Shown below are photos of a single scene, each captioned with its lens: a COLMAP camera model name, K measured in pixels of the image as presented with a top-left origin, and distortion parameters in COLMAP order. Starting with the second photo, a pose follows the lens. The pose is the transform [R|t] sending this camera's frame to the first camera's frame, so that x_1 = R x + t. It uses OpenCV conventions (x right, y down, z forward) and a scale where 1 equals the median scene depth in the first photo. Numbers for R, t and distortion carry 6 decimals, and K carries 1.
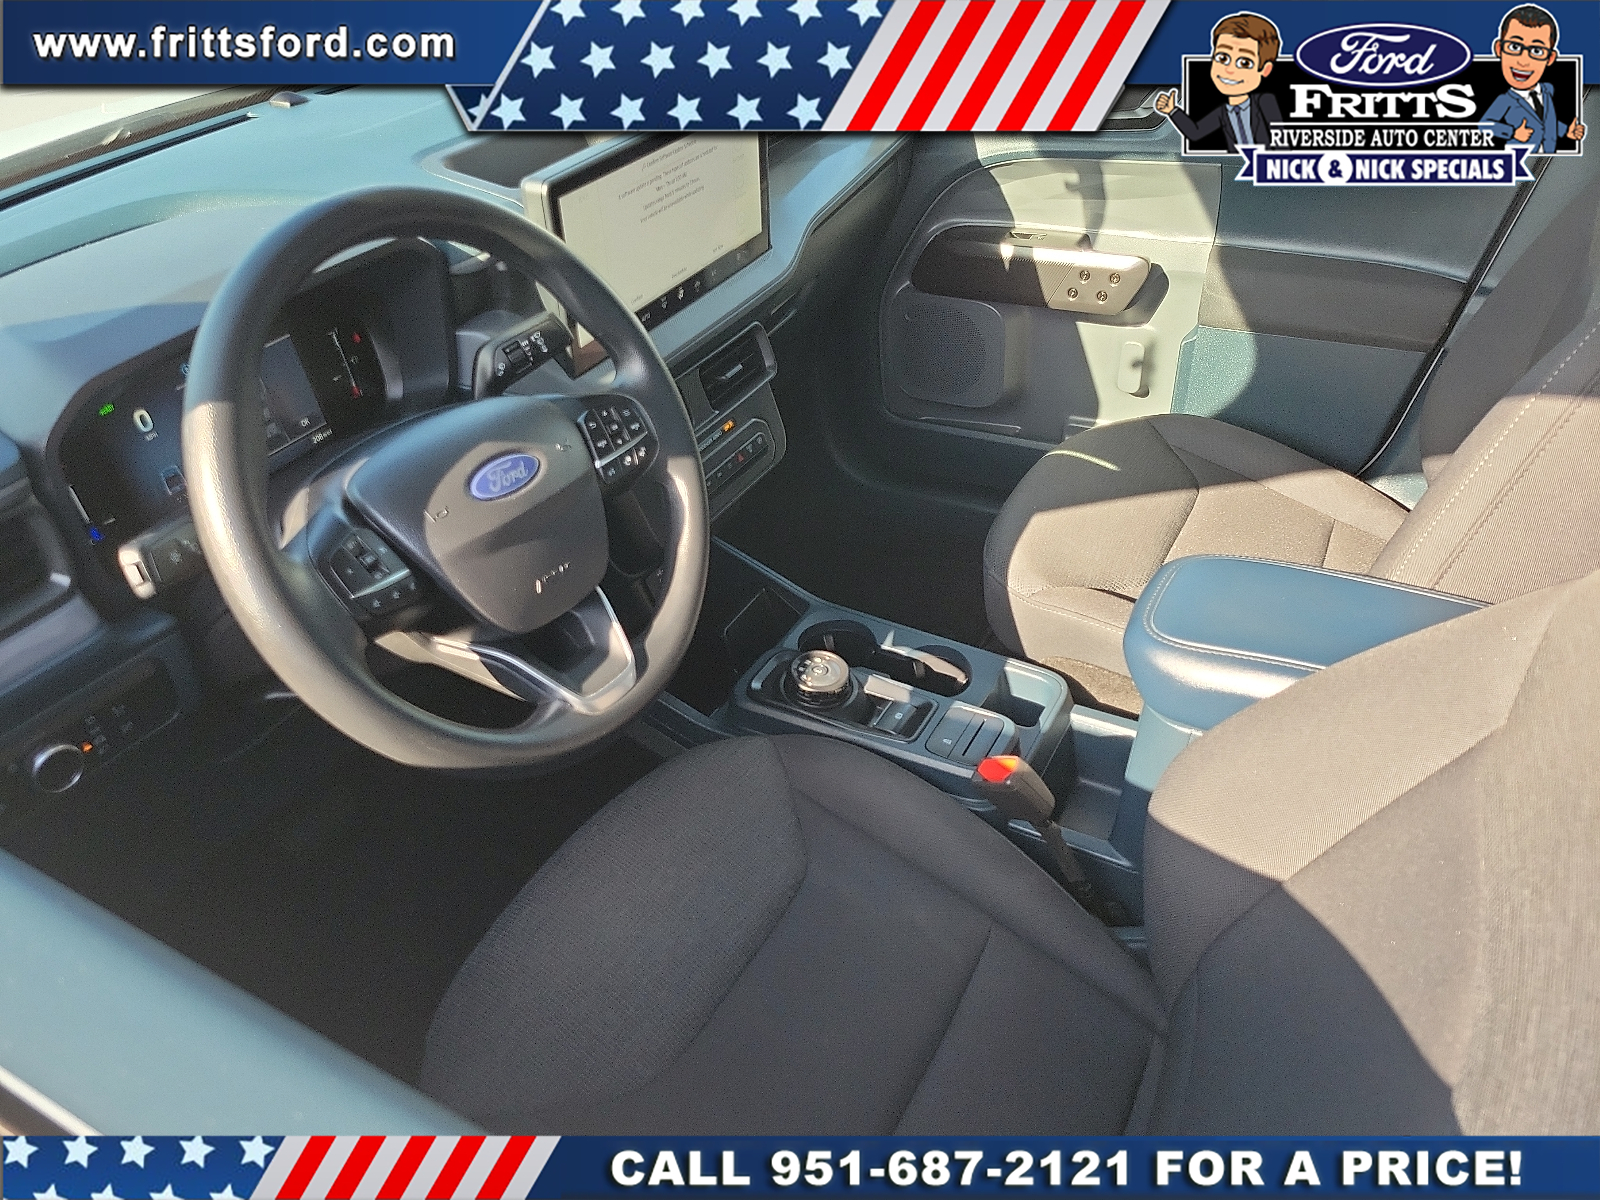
lens RADIAL K [[1235.7, 0, 800.0], [0, 1235.7, 600.0], [0, 0, 1]] dist [-0.005143, -0.000183]
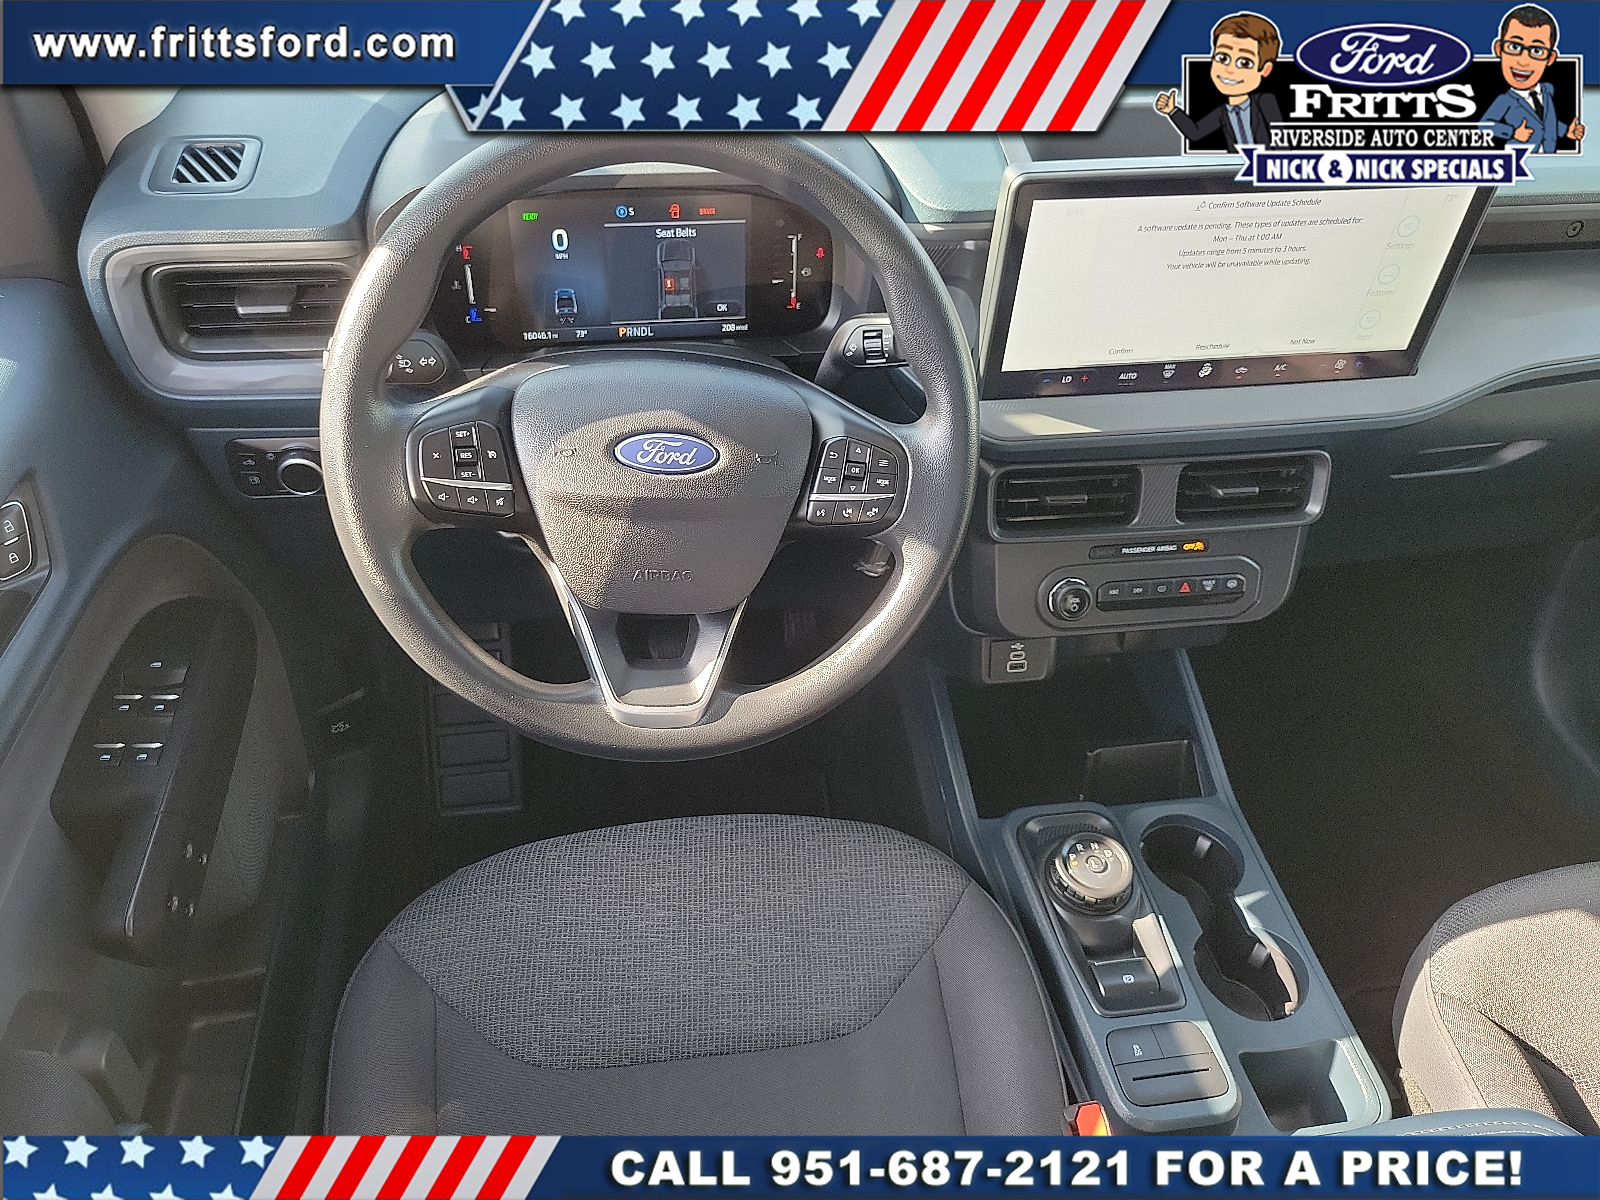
lens RADIAL K [[1235.7, 0, 800.0], [0, 1235.7, 600.0], [0, 0, 1]] dist [-0.005143, -0.000183]
pose [[0.595596, 0.563830, -0.572154, 0.323128], [-0.505416, 0.816648, 0.278643, -0.255631], [0.624356, 0.123217, 0.771361, 0.307394]]
